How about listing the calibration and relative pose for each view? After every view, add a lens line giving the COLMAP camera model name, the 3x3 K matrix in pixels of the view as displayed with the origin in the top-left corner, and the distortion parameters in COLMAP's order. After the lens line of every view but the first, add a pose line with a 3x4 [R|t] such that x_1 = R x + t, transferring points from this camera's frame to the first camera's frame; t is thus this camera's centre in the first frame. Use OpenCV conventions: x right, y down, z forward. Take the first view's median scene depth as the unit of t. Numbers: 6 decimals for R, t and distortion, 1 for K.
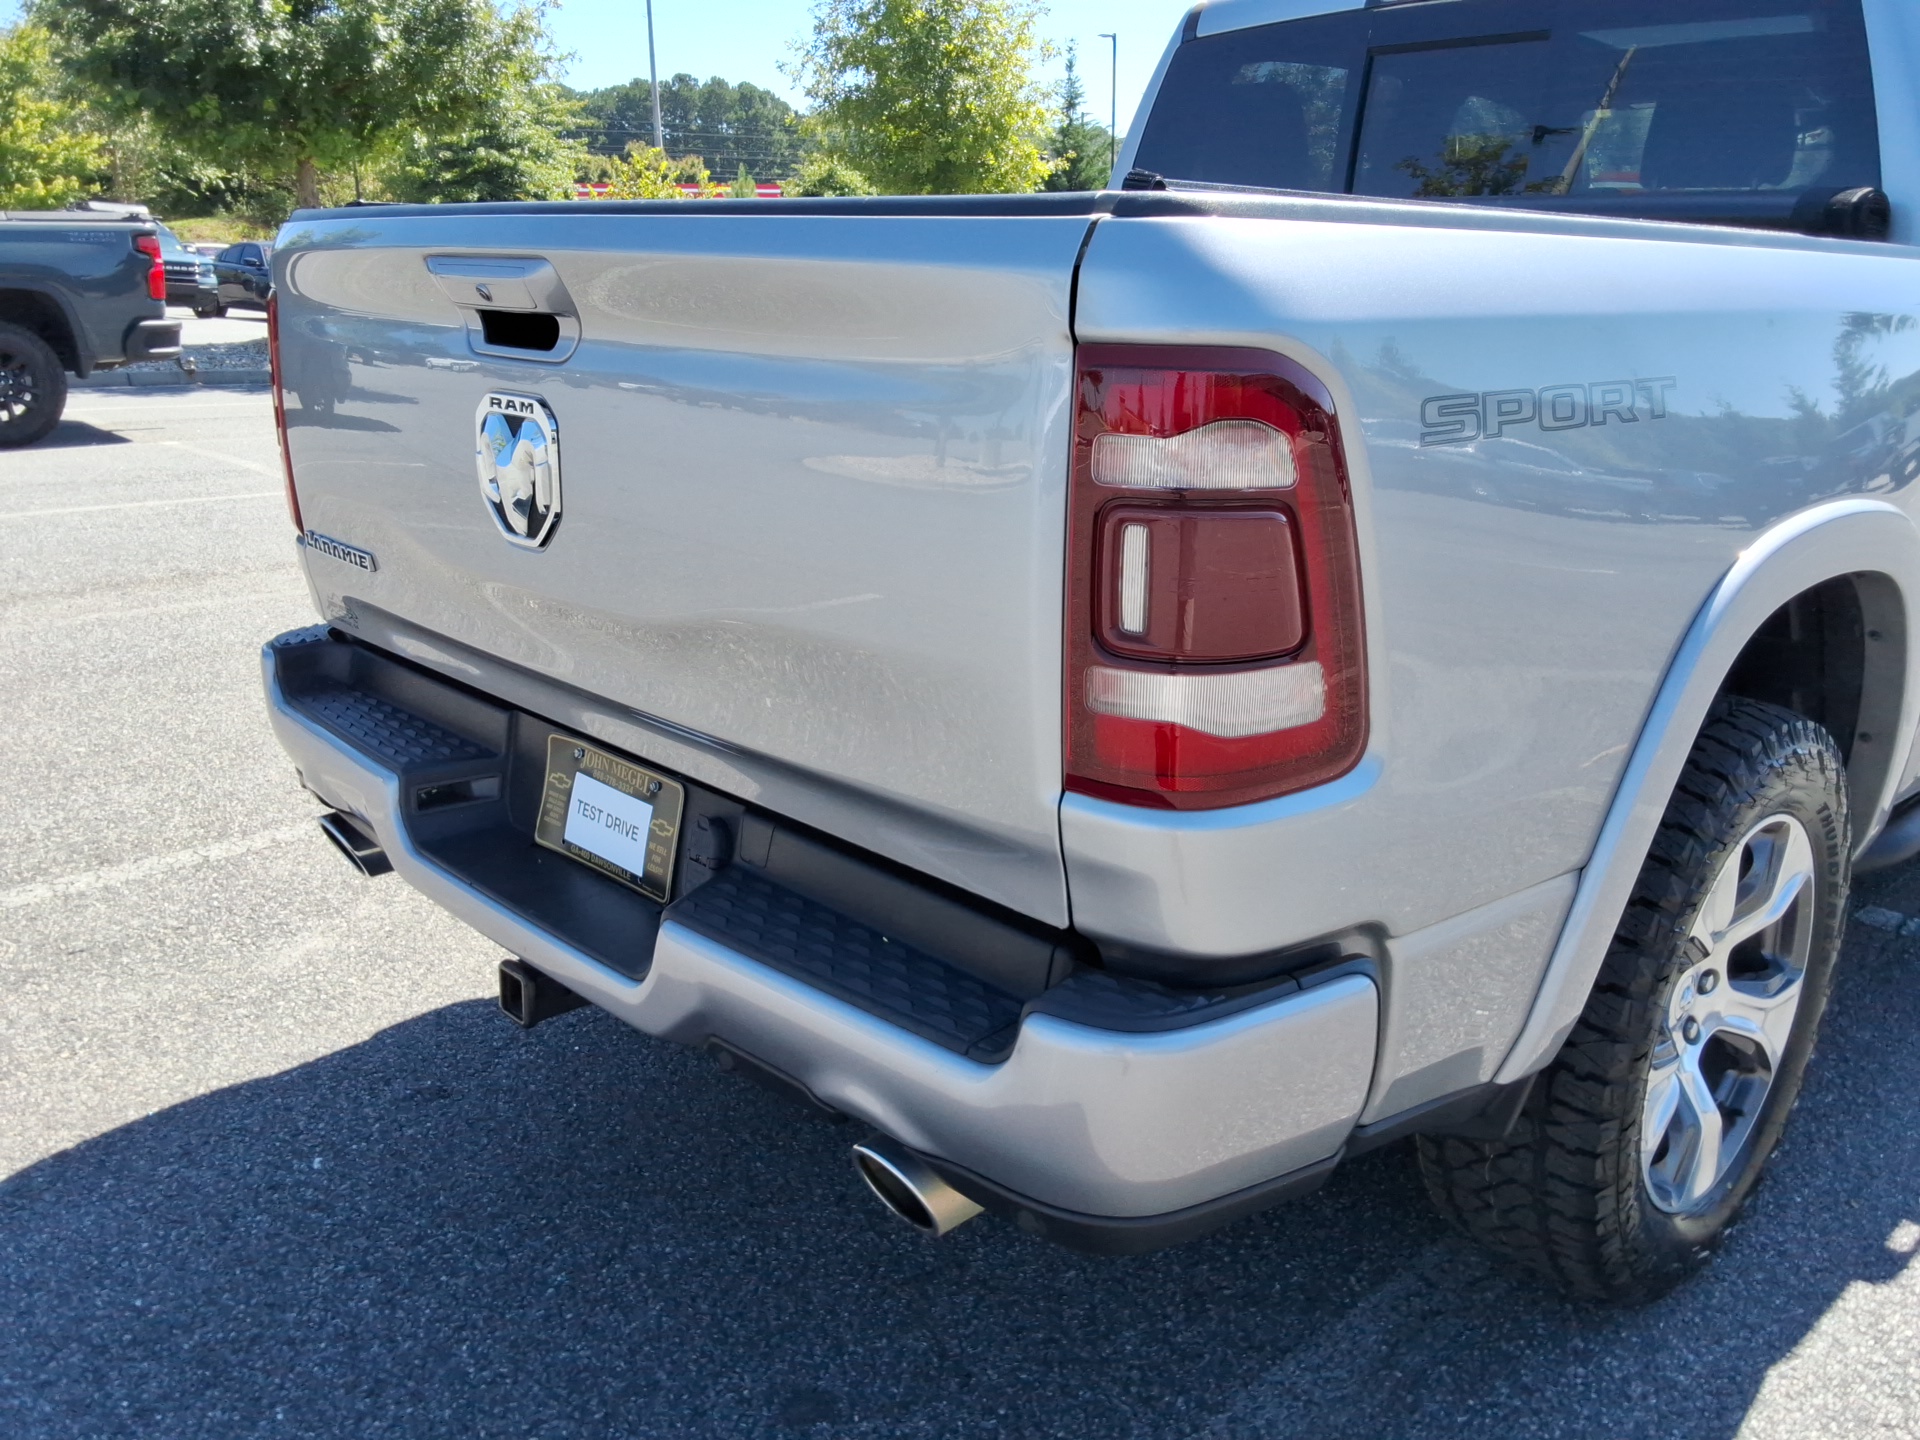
lens RADIAL K [[1544.2, 0, 989.0], [0, 1544.2, 700.2], [0, 0, 1]] dist [0.106696, -0.171211]
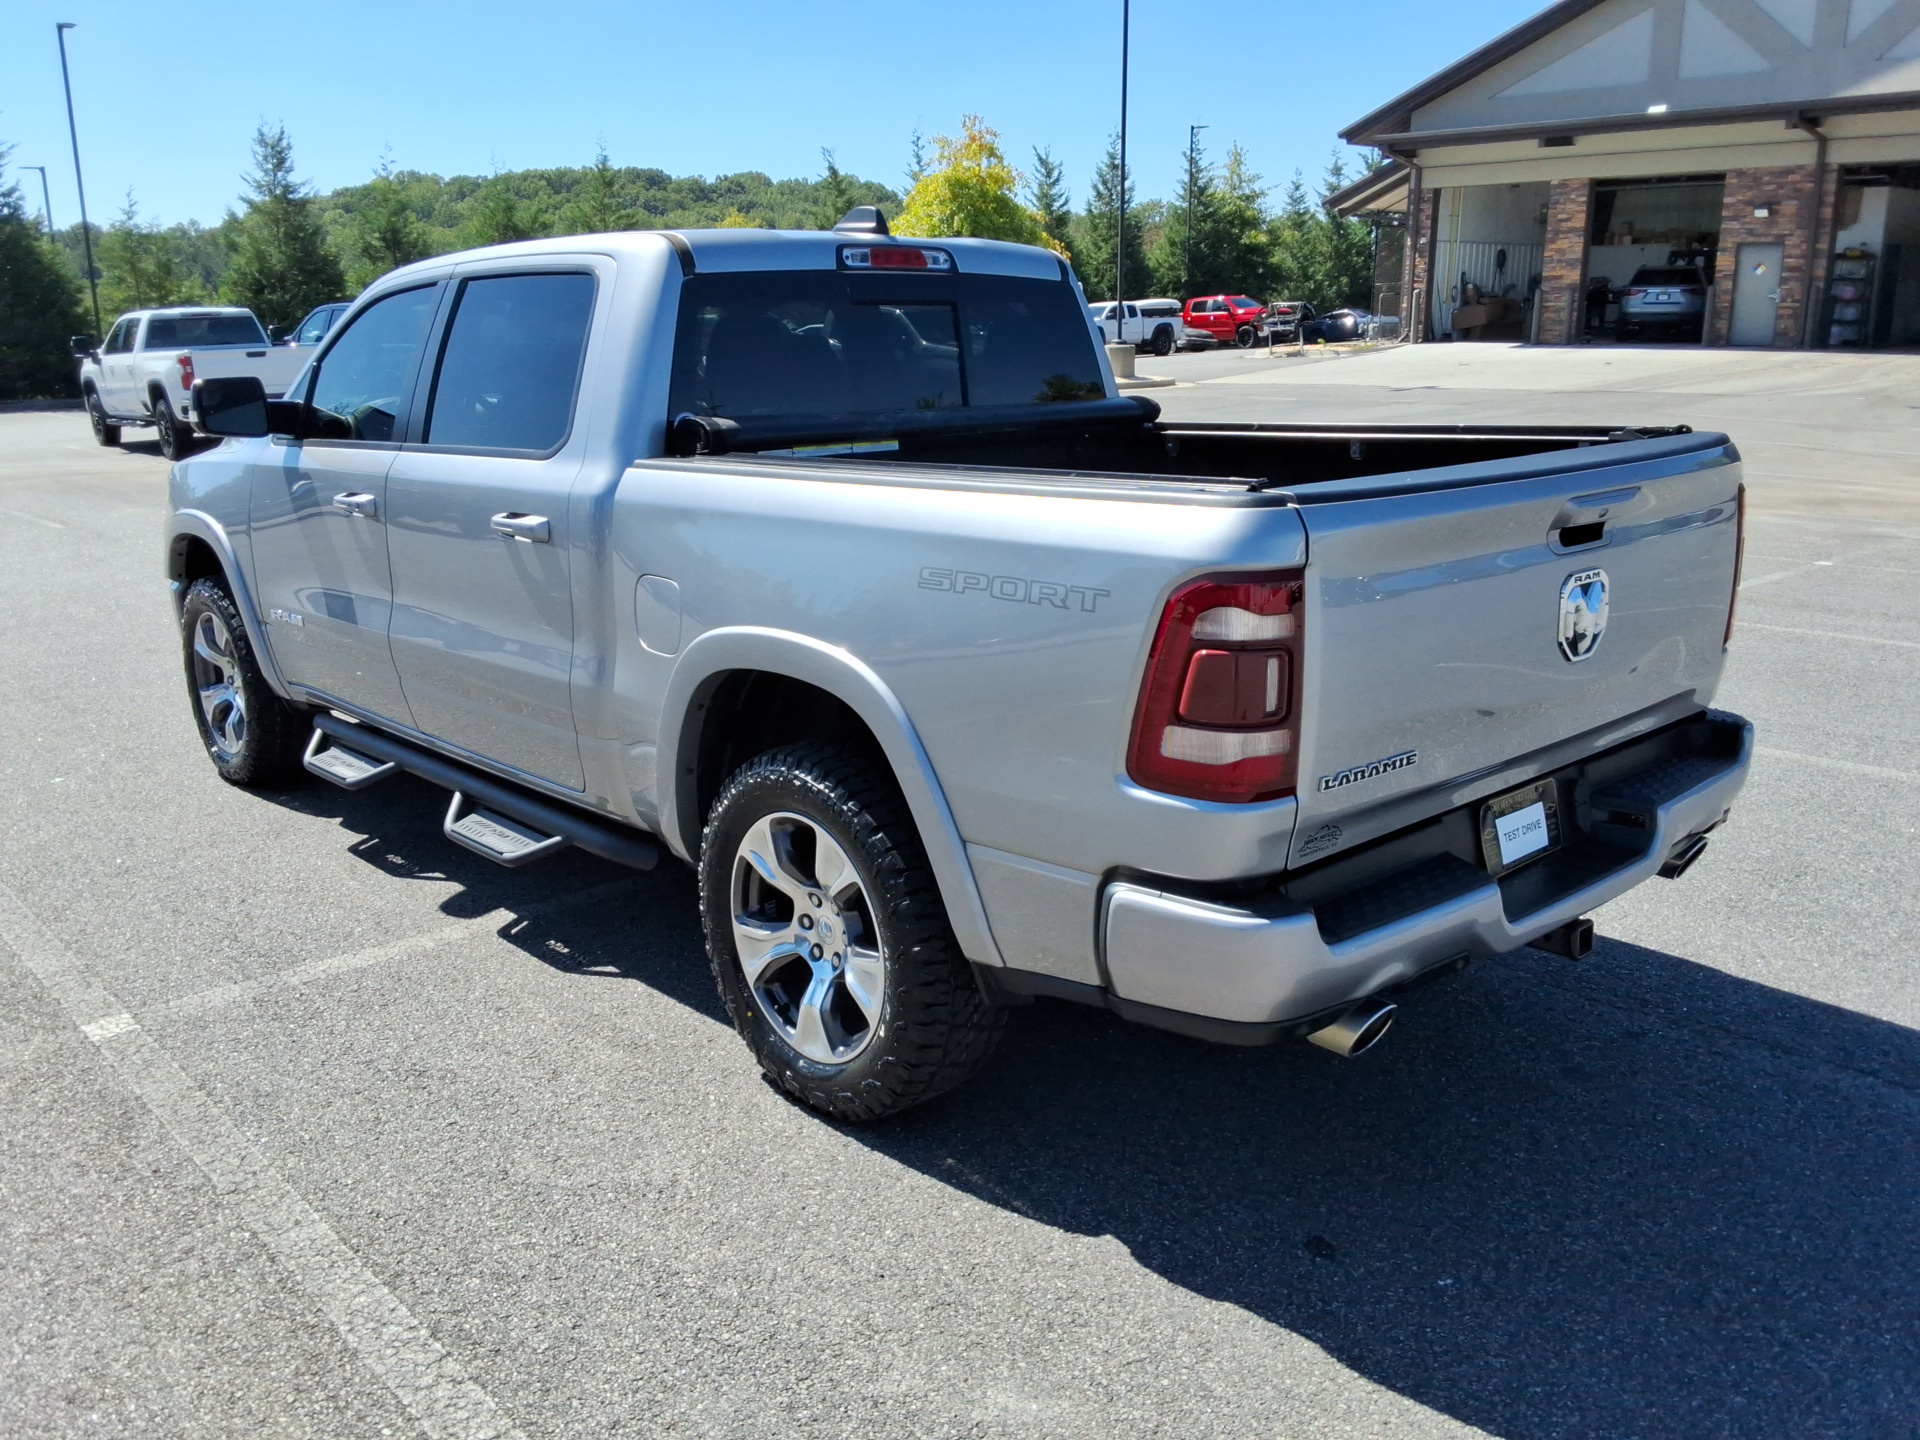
lens RADIAL K [[1544.2, 0, 967.6], [0, 1544.2, 695.7], [0, 0, 1]] dist [0.106696, -0.171211]
pose [[0.025413, -0.238611, 0.970783, -1.274964], [0.288630, 0.931491, 0.221397, -0.407890], [-0.957104, 0.274570, 0.092542, 0.974328]]
